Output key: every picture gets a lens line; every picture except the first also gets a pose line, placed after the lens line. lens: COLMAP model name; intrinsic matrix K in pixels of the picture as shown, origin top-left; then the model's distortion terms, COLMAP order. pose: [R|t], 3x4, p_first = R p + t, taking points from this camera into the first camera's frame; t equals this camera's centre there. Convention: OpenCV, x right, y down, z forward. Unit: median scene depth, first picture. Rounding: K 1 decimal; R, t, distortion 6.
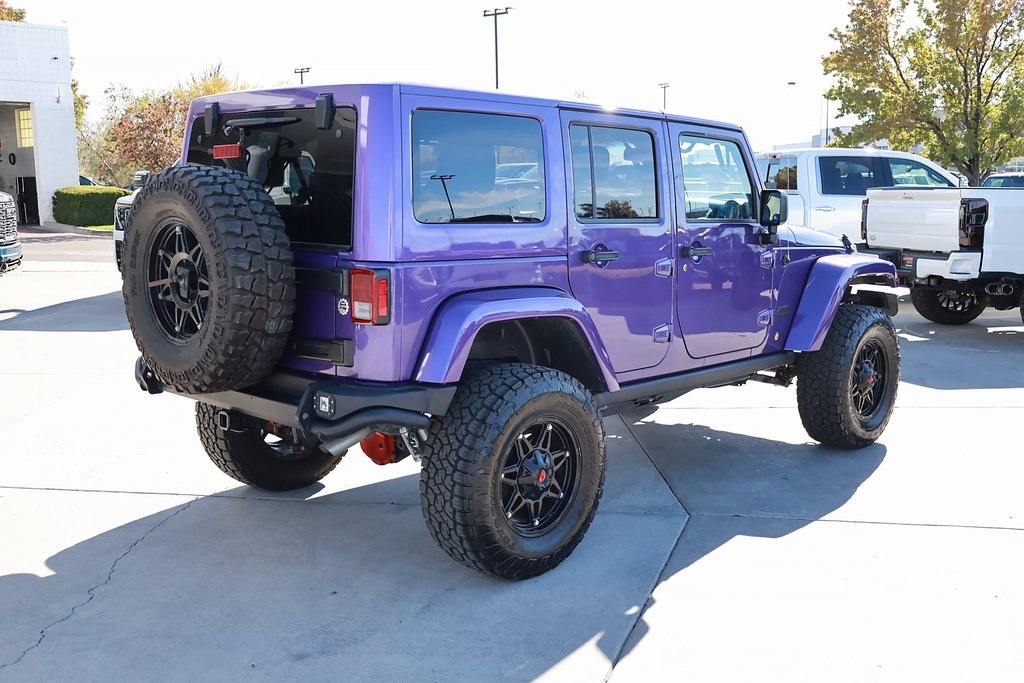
lens RADIAL K [[1078.3, 0, 512.0], [0, 1078.3, 341.5], [0, 0, 1]] dist [-0.007059, 0.008504]
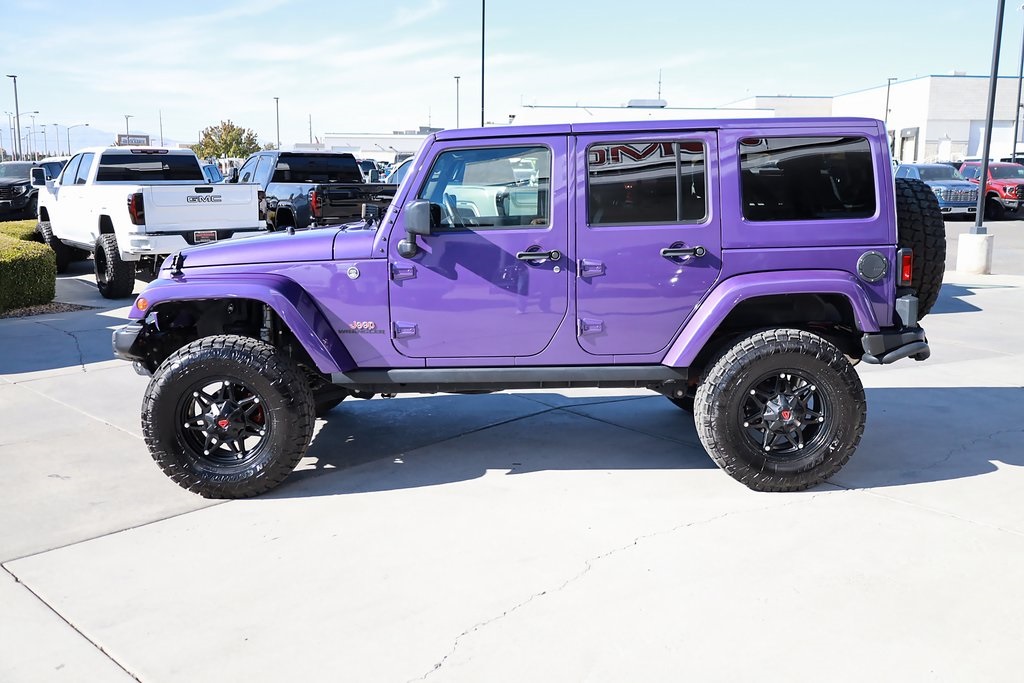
lens RADIAL K [[949.4, 0, 512.0], [0, 949.4, 341.5], [0, 0, 1]] dist [-0.008696, -0.007651]
pose [[-0.701387, -0.121901, 0.702279, -0.688136], [0.108246, 0.955623, 0.273985, -0.289337], [-0.704513, 0.268189, -0.657066, 1.819598]]
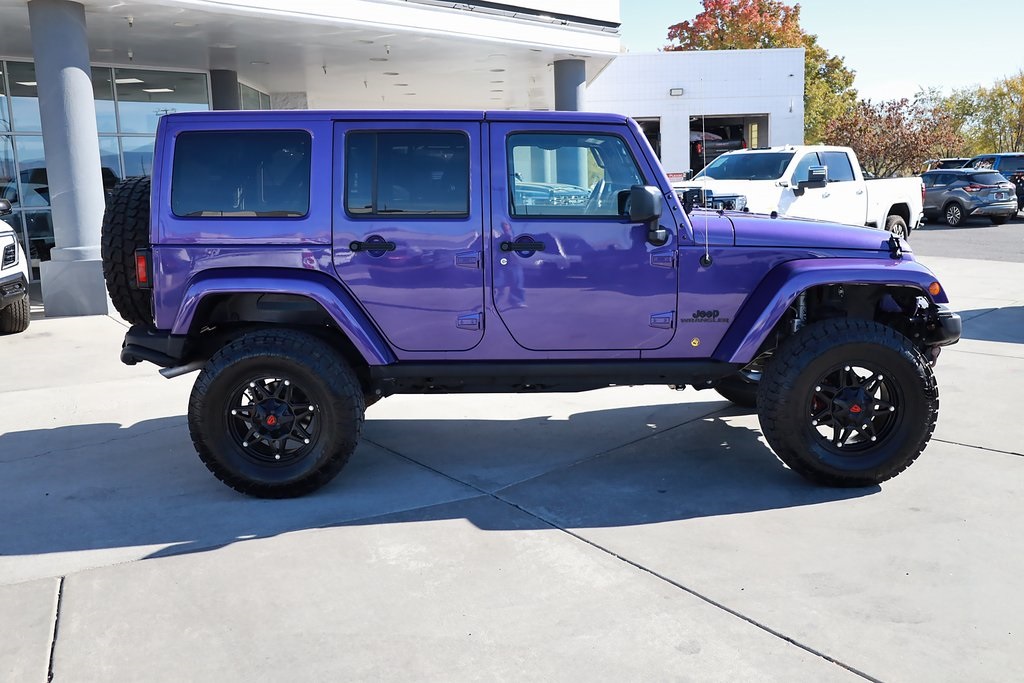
lens RADIAL K [[902.5, 0, 492.9], [0, 902.5, 328.7], [0, 0, 1]] dist [0.000706, 0.010856]
pose [[0.673724, 0.101703, -0.731951, 0.768470], [-0.085807, 0.994551, 0.059210, -0.051759], [0.733985, 0.022916, 0.678779, 0.381569]]
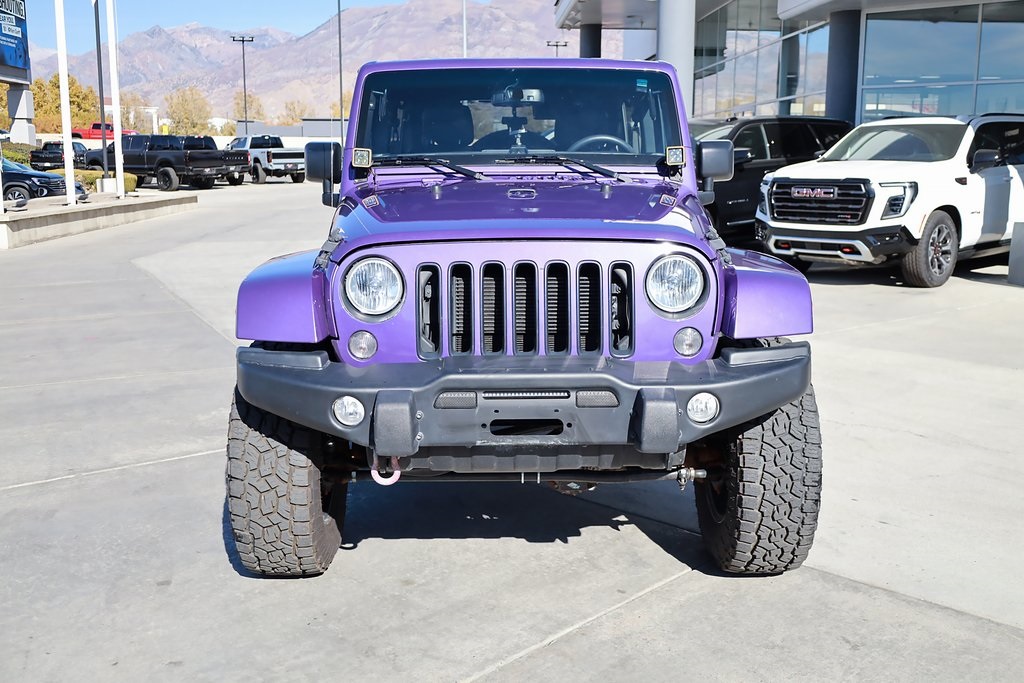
lens RADIAL K [[1011.8, 0, 534.7], [0, 1011.8, 340.5], [0, 0, 1]] dist [-0.012666, -0.006253]
pose [[-0.699889, 0.131159, -0.702106, 0.730339], [-0.109000, 0.951868, 0.286472, -0.245569], [0.705886, 0.277028, -0.651905, 1.742080]]
